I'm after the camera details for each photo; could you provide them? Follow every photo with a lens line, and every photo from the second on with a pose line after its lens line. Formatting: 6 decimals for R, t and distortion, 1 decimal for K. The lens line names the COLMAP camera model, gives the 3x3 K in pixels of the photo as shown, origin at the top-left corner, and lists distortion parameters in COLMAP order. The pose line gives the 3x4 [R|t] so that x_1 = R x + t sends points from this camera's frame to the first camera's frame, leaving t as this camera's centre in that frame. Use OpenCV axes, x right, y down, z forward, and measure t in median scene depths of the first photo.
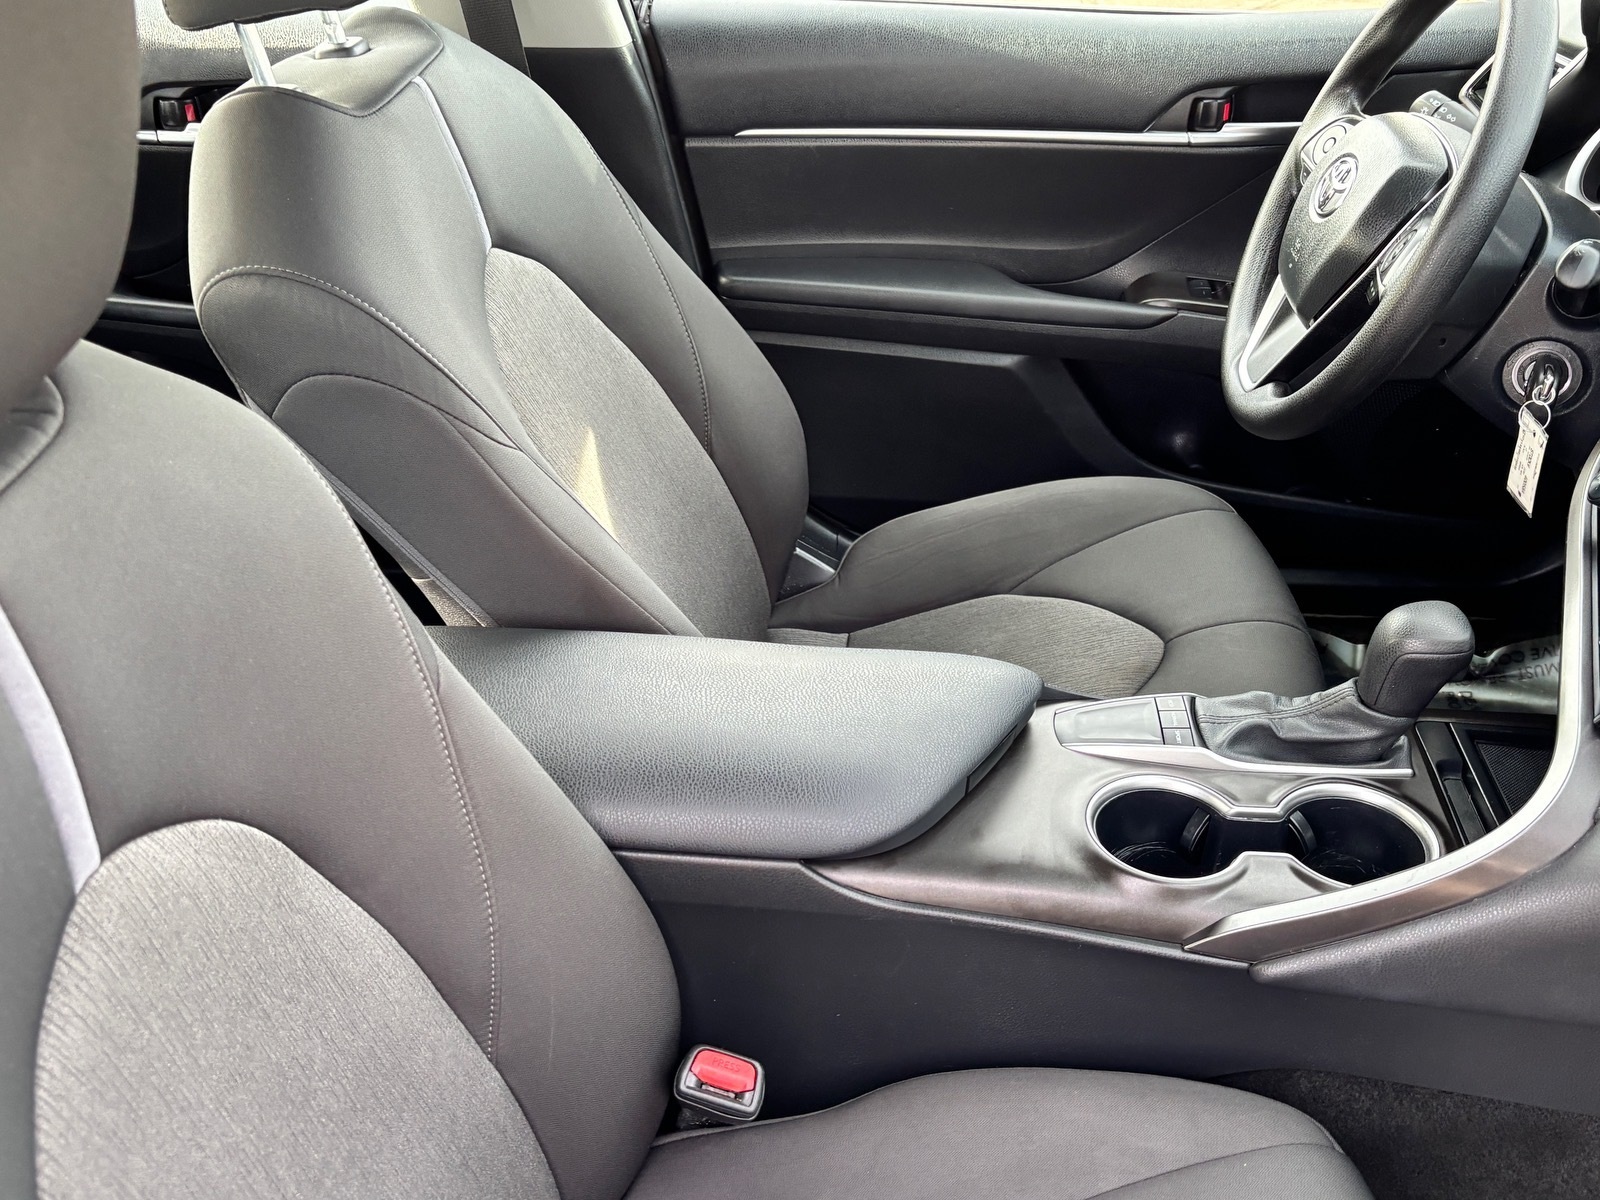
lens RADIAL K [[1536.0, 0, 744.7], [0, 1536.0, 627.7], [0, 0, 1]] dist [0.004944, 0.003901]
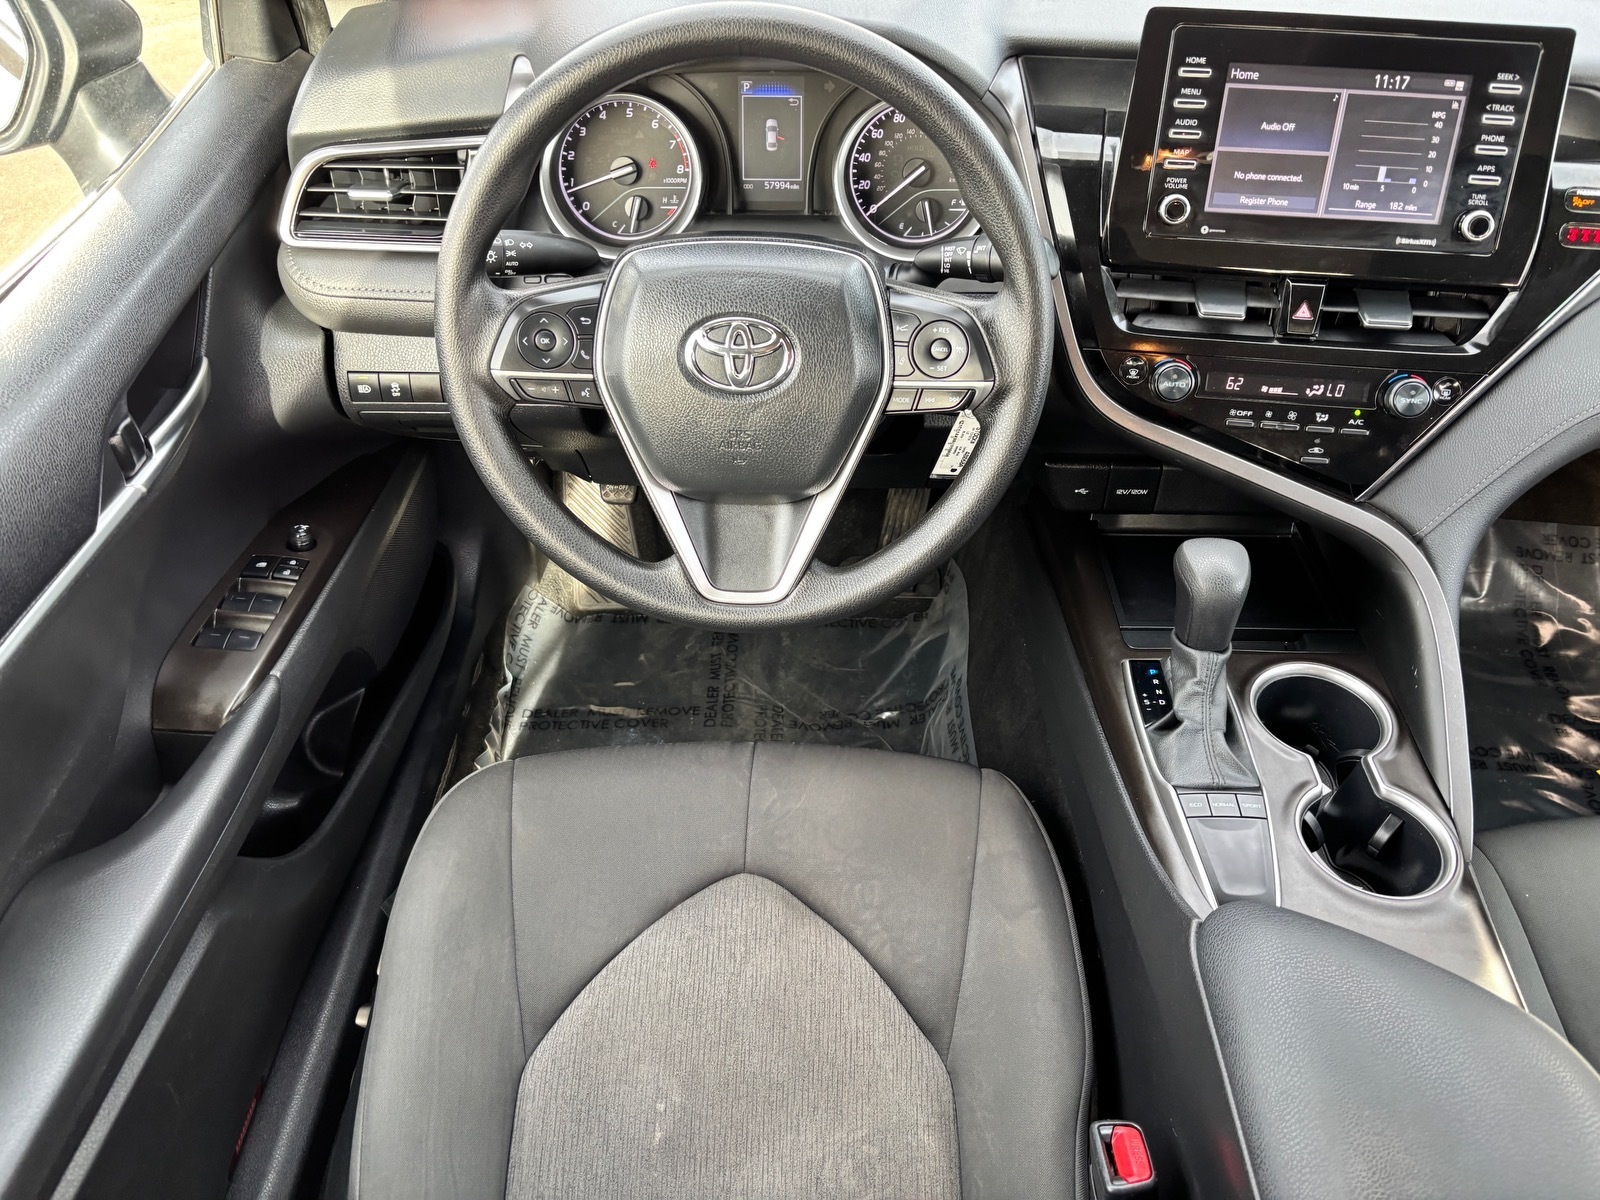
lens RADIAL K [[1204.8, 0, 804.0], [0, 1204.8, 613.1], [0, 0, 1]] dist [0.042068, -0.058184]
pose [[-0.082686, -0.650268, 0.755192, -0.188224], [0.554559, 0.599601, 0.577012, -0.573557], [-0.828026, 0.466510, 0.311033, 0.876391]]
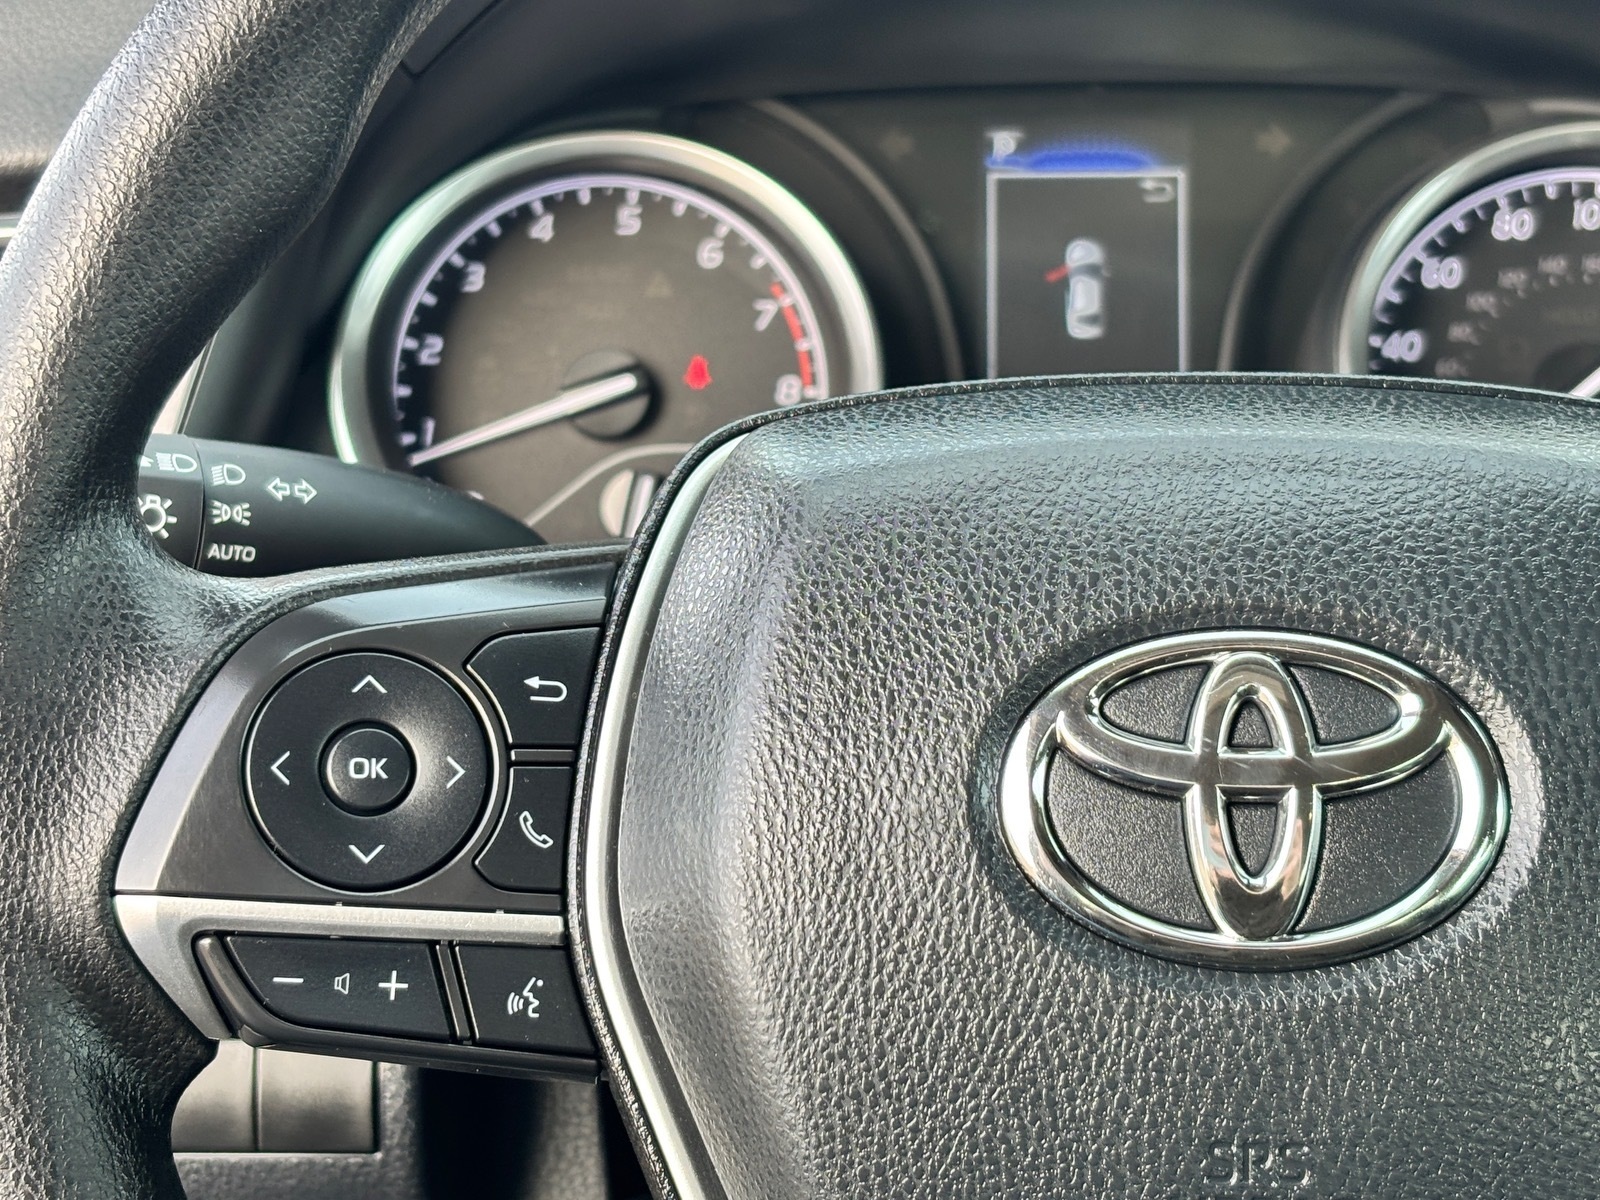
lens RADIAL K [[2746.2, 0, 752.1], [0, 2746.2, 603.8], [0, 0, 1]] dist [0.247976, -1.461442]
pose [[-0.074010, -0.263640, 0.961778, 0.094833], [0.562154, 0.785564, 0.258595, -0.435134], [-0.823714, 0.559806, 0.090067, 1.050503]]
